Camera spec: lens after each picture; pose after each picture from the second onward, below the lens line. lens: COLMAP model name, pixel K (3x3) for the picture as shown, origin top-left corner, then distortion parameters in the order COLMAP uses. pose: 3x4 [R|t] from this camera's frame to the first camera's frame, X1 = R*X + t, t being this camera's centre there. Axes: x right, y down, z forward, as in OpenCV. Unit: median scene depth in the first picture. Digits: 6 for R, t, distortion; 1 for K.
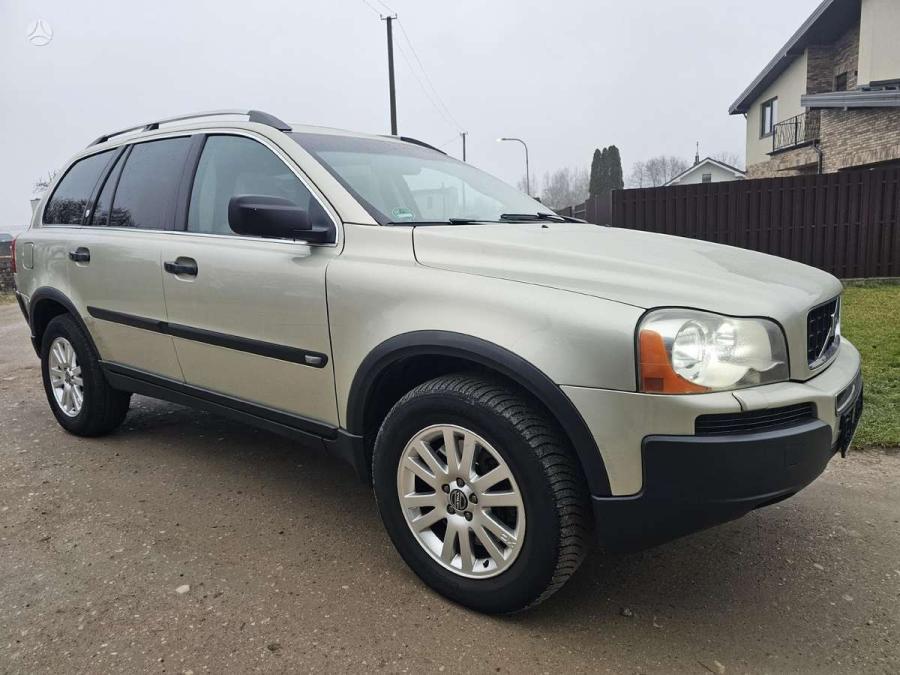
lens RADIAL K [[586.5, 0, 439.2], [0, 586.5, 346.7], [0, 0, 1]] dist [0.052038, -0.047234]
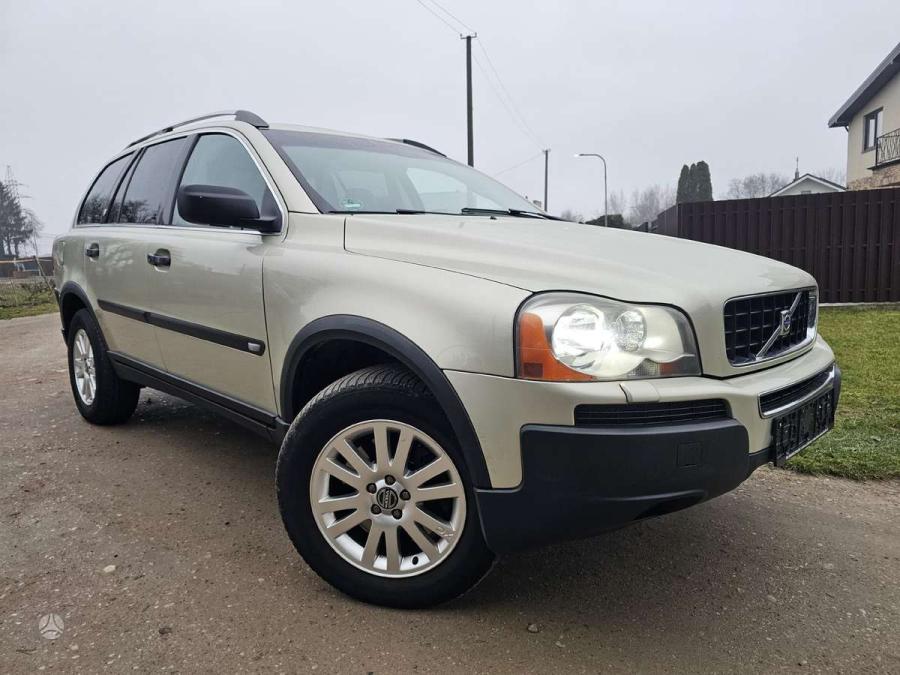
lens RADIAL K [[596.3, 0, 451.8], [0, 596.3, 343.3], [0, 0, 1]] dist [0.021145, -0.006730]
pose [[0.993115, 0.029617, -0.113334, 0.221349], [-0.033700, 0.998844, -0.034283, 0.037087], [0.112188, 0.037866, 0.992965, 0.024220]]
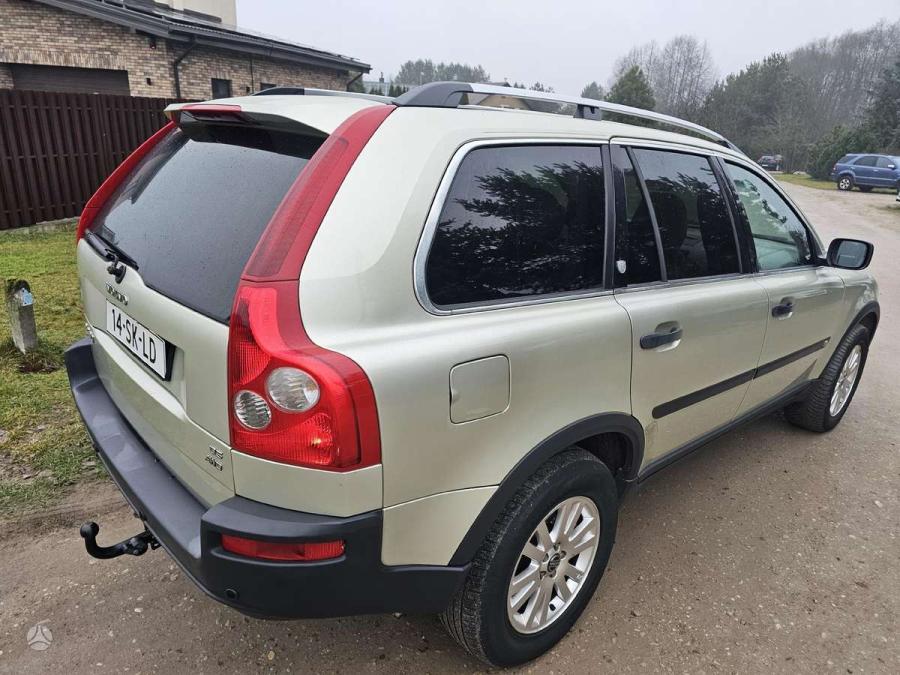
lens RADIAL K [[596.3, 0, 451.8], [0, 596.3, 343.3], [0, 0, 1]] dist [0.021145, -0.006730]
pose [[0.174204, -0.283214, 0.943103, -1.755932], [0.117759, 0.956866, 0.265595, -0.481273], [-0.977643, 0.064791, 0.200041, 1.551718]]
